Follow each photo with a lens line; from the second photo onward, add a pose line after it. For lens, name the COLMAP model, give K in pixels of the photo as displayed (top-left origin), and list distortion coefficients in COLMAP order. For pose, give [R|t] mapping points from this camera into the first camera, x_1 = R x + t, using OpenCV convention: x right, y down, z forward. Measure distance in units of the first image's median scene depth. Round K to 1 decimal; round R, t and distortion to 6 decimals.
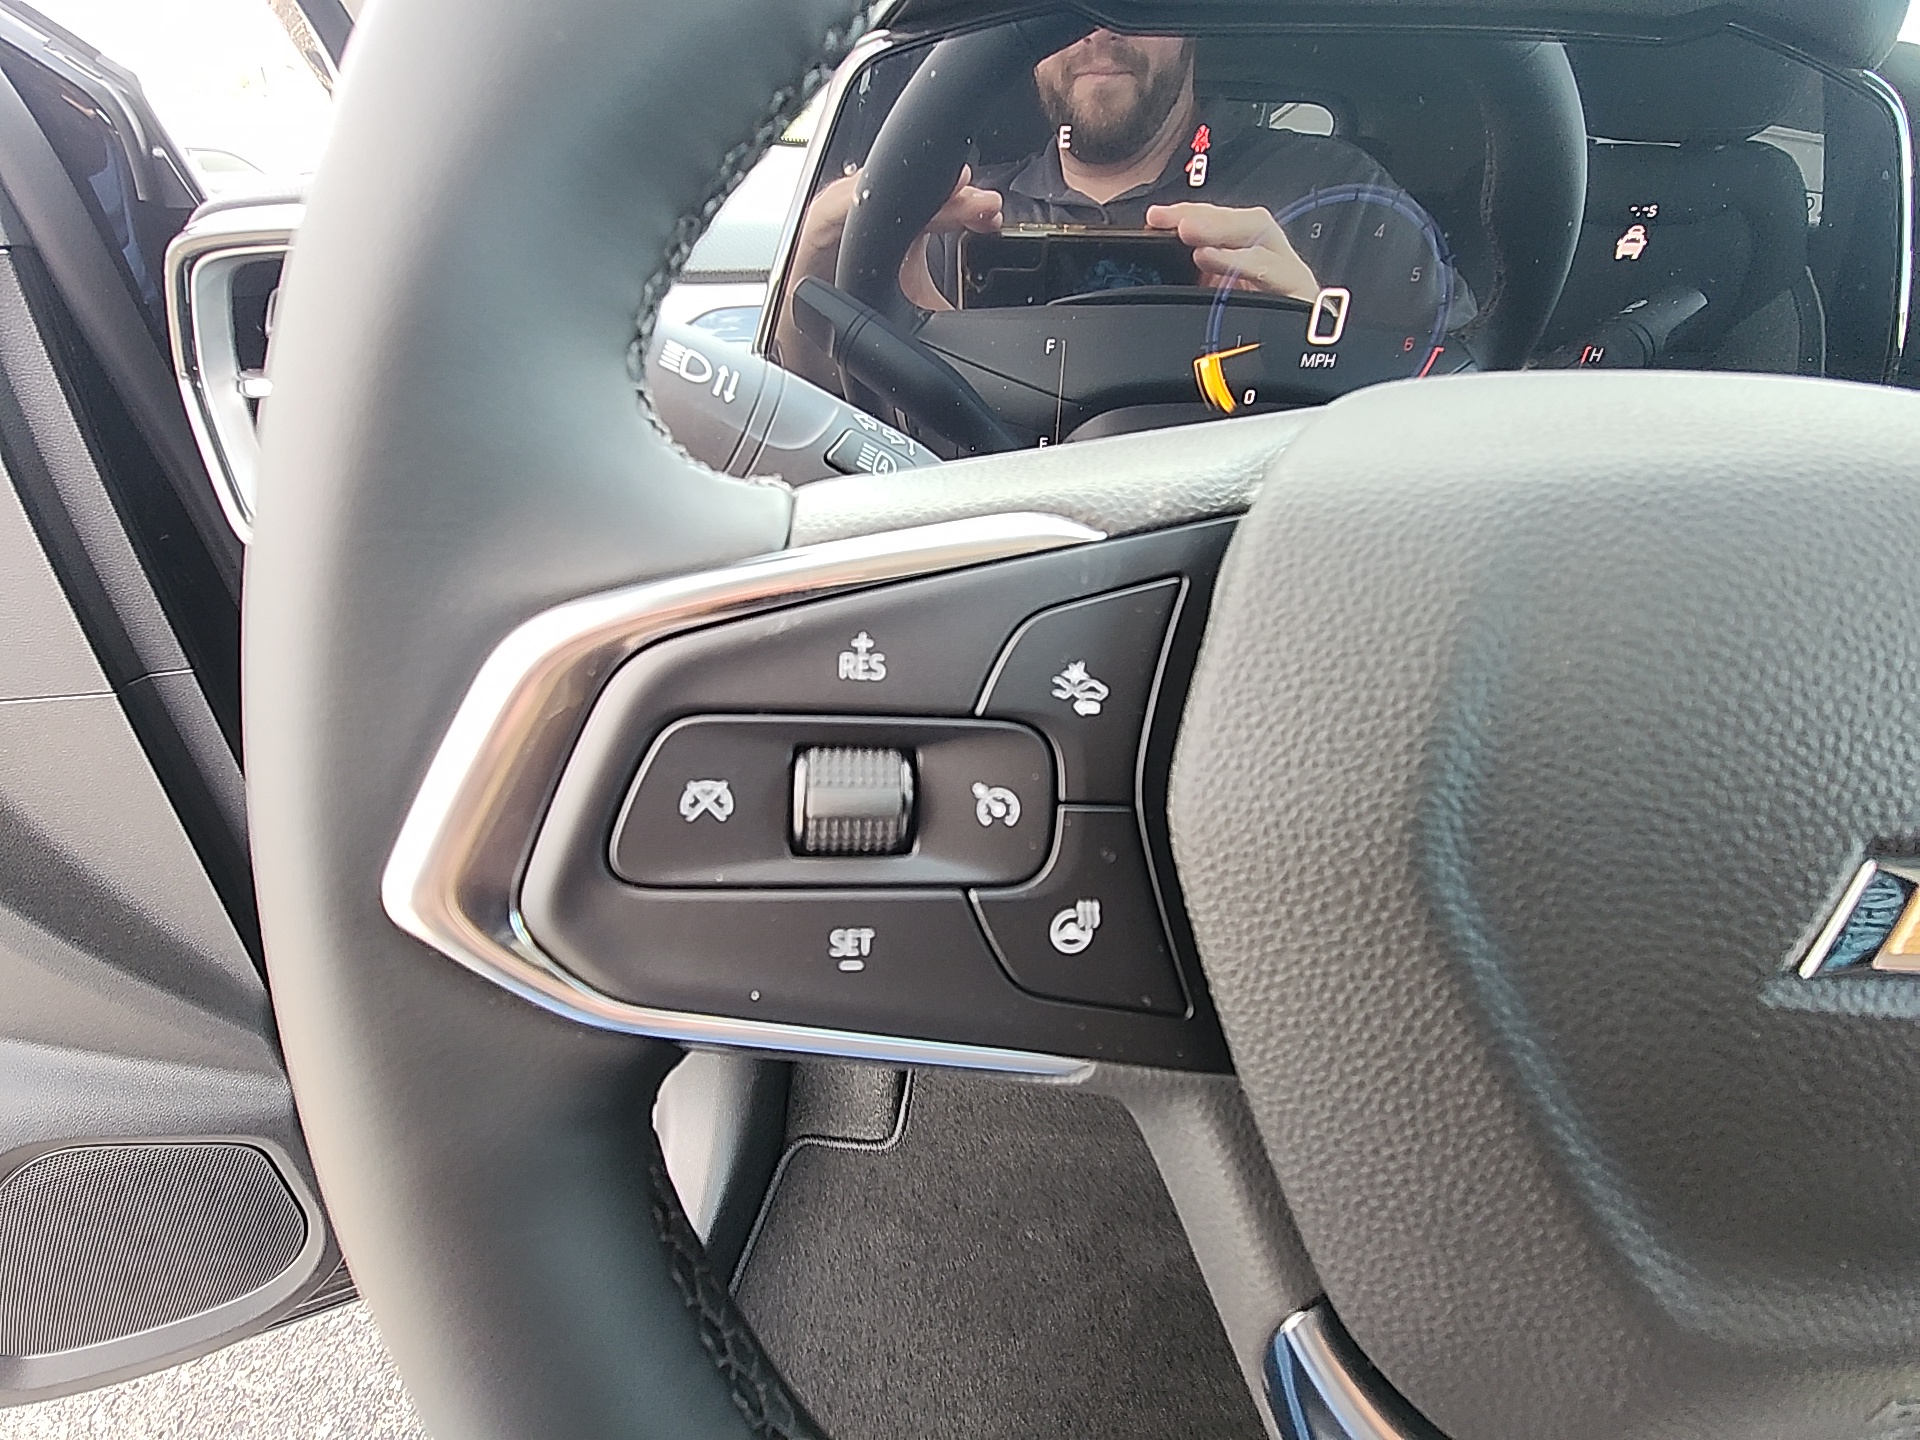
lens RADIAL K [[769.1, 0, 956.3], [0, 769.1, 690.0], [0, 0, 1]] dist [0.021751, -0.016860]
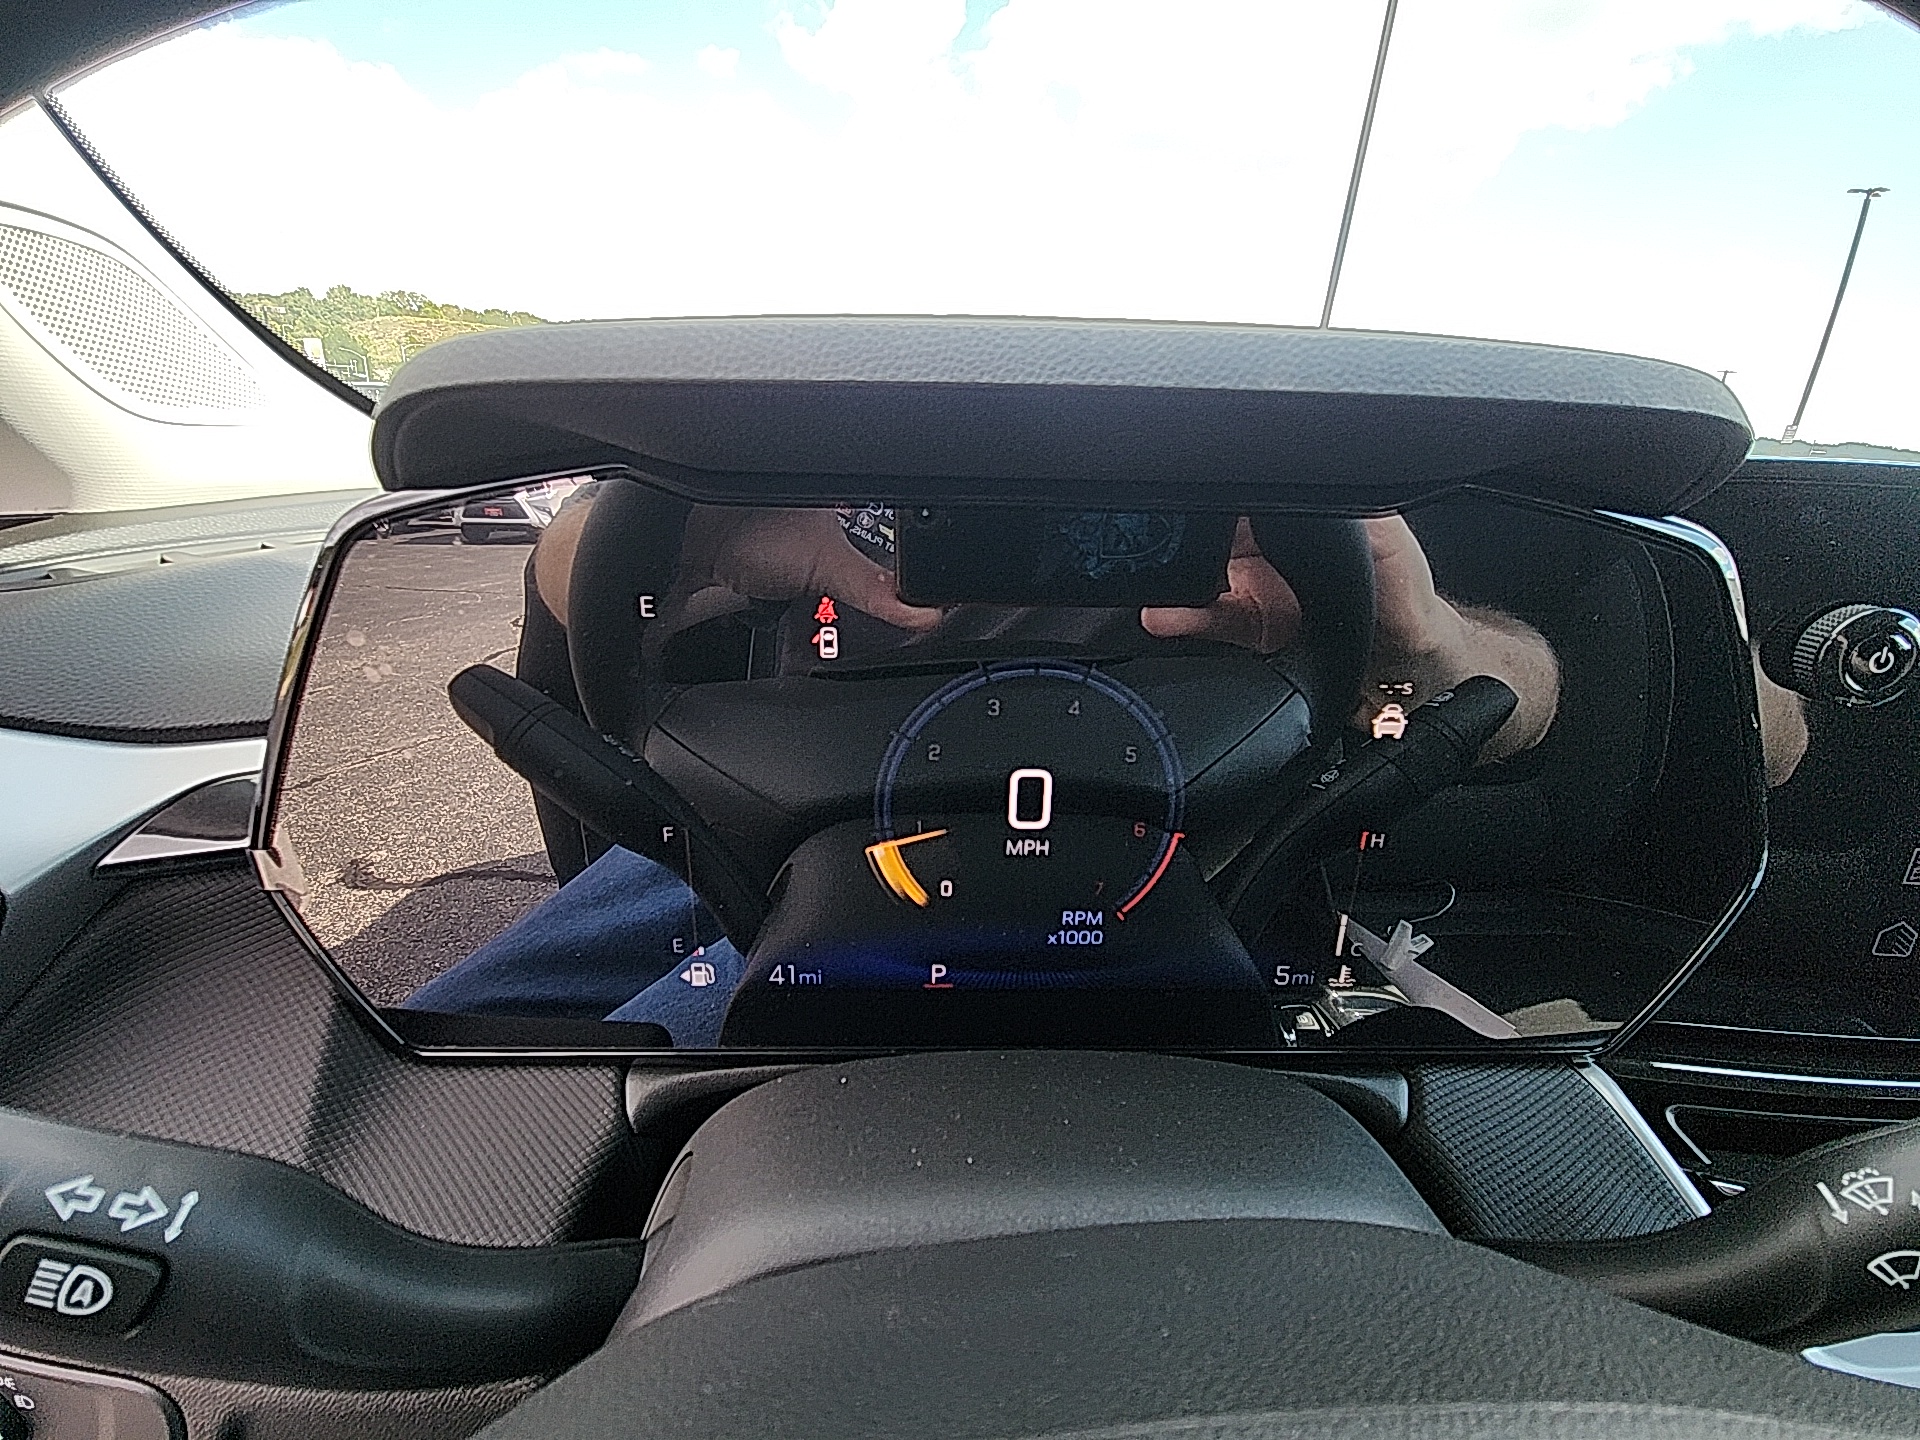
lens RADIAL K [[769.9, 0, 959.6], [0, 769.9, 703.5], [0, 0, 1]] dist [0.014971, -0.009628]
pose [[0.997351, -0.011400, 0.071838, 0.396922], [0.027027, 0.975013, -0.220498, -0.453074], [-0.067529, 0.221855, 0.972738, 0.270388]]
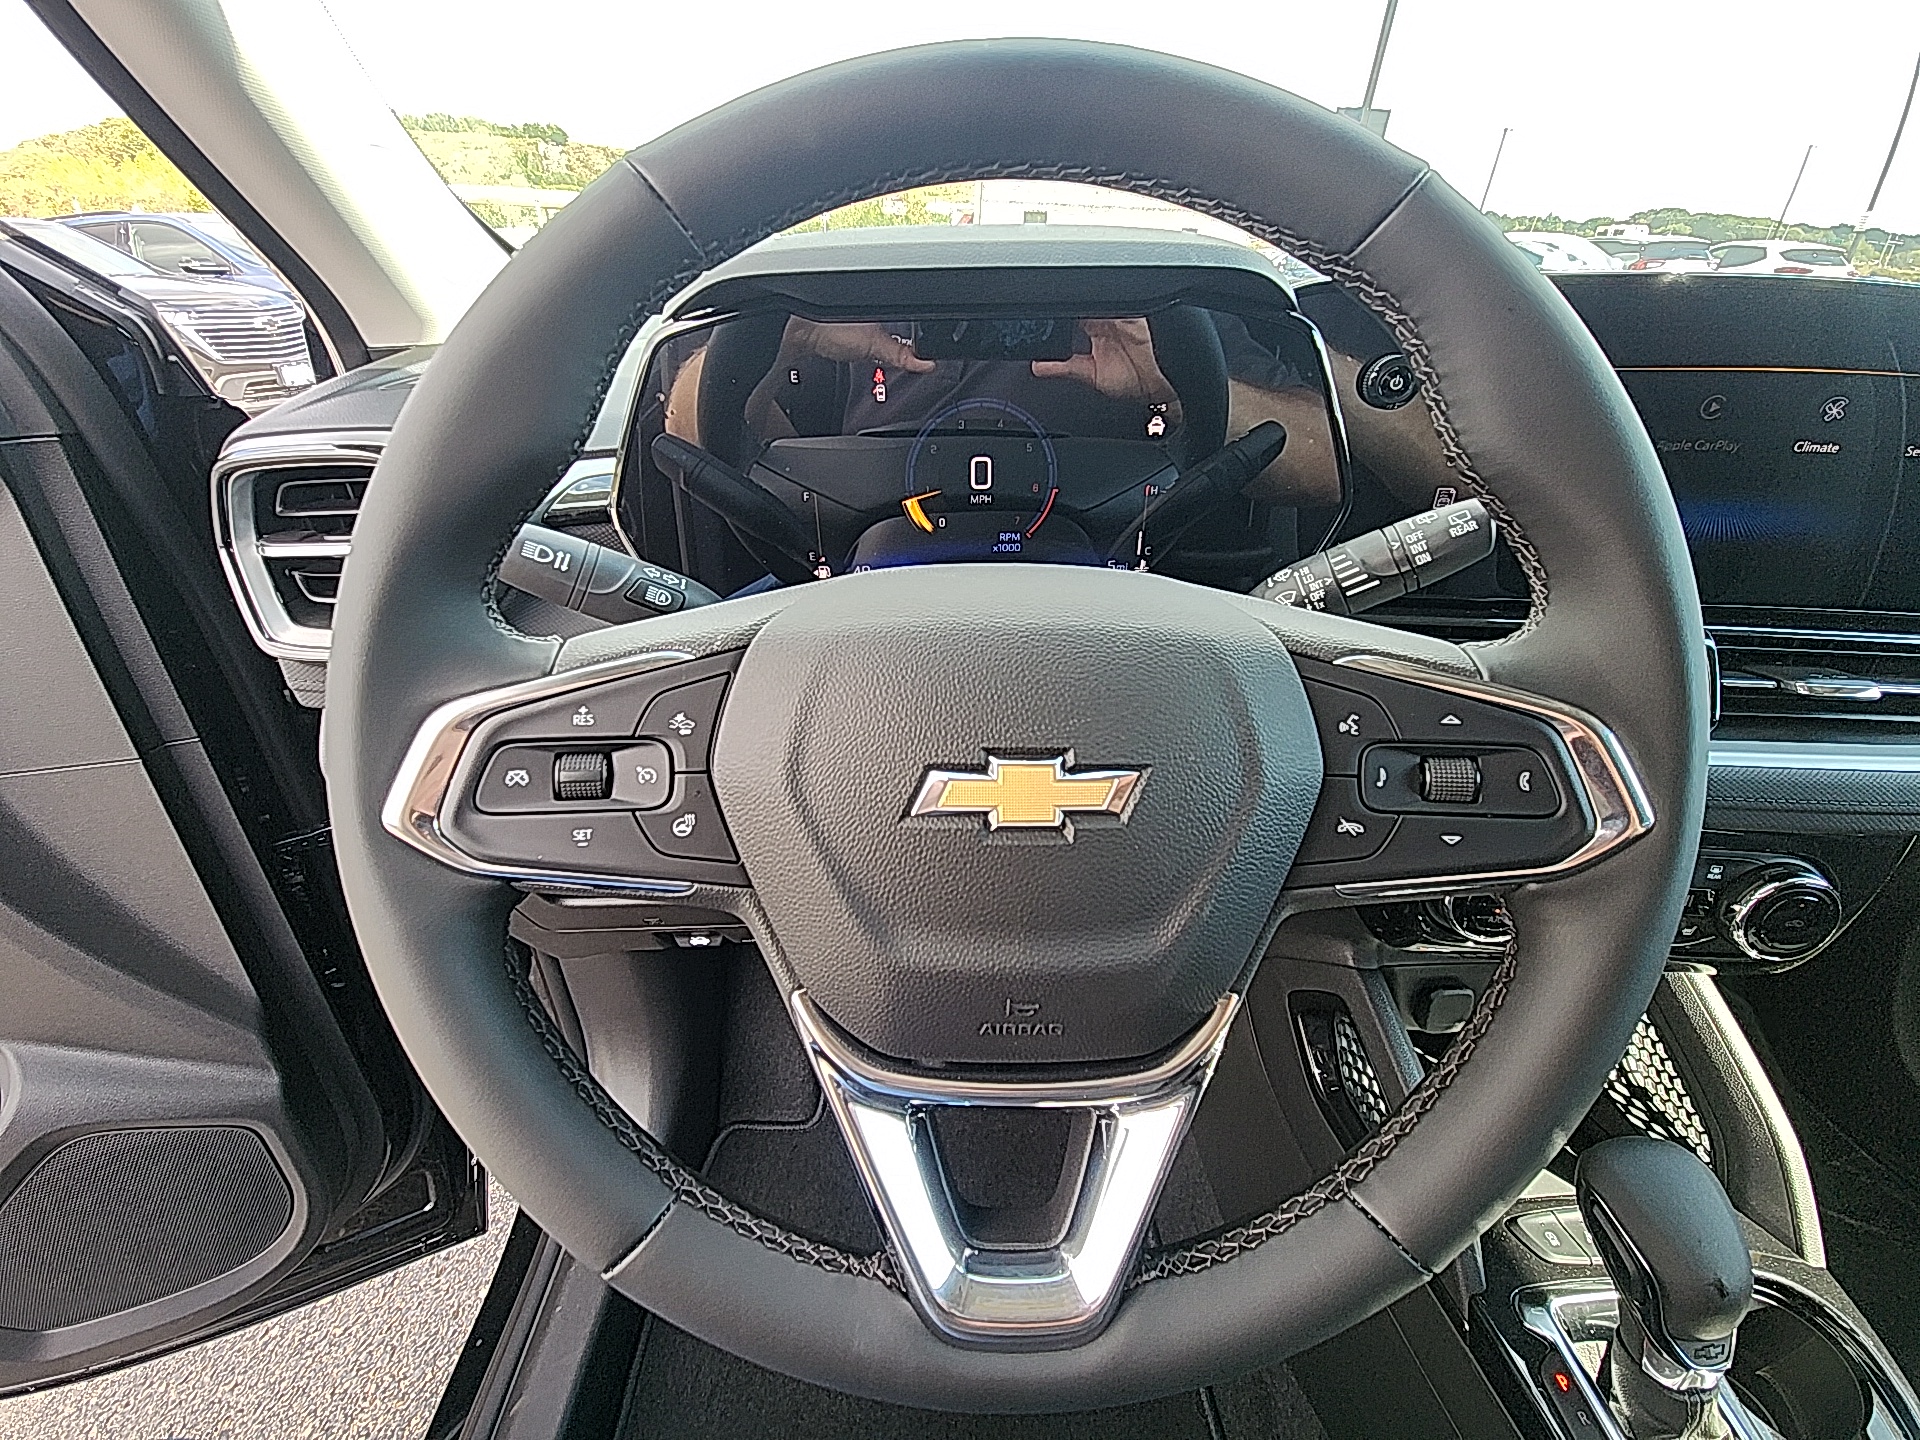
lens RADIAL K [[769.1, 0, 956.3], [0, 769.1, 690.0], [0, 0, 1]] dist [0.021751, -0.016860]
pose [[0.997838, -0.050237, 0.042364, 0.379886], [0.051876, 0.997910, -0.038529, 0.012074], [-0.040340, 0.040644, 0.998359, -0.589625]]
